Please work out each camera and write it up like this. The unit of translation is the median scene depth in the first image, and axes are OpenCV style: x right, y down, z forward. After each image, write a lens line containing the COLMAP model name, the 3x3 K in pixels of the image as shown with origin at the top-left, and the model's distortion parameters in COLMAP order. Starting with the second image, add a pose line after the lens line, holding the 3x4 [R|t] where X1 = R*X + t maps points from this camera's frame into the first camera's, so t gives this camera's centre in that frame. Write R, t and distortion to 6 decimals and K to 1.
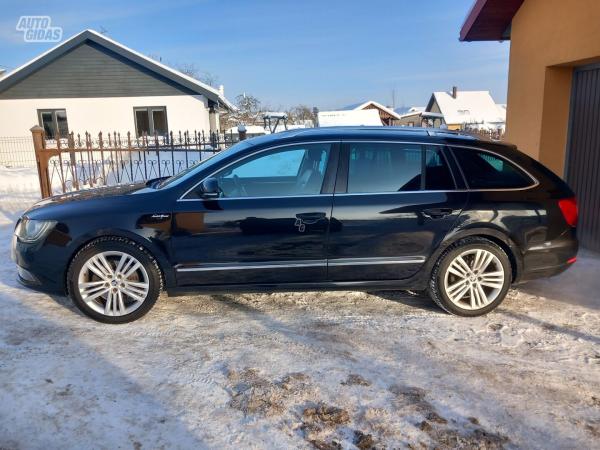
lens RADIAL K [[488.1, 0, 299.5], [0, 488.1, 227.4], [0, 0, 1]] dist [0.008825, -0.002313]
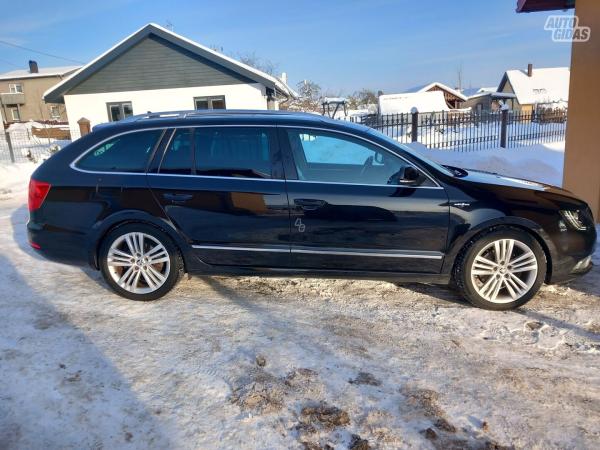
lens RADIAL K [[488.1, 0, 299.3], [0, 488.1, 223.3], [0, 0, 1]] dist [0.008825, -0.002313]
pose [[0.990548, 0.001538, -0.137157, 0.099960], [0.001029, 0.999826, 0.018641, -0.003664], [0.137162, -0.018606, 0.990374, 0.047969]]
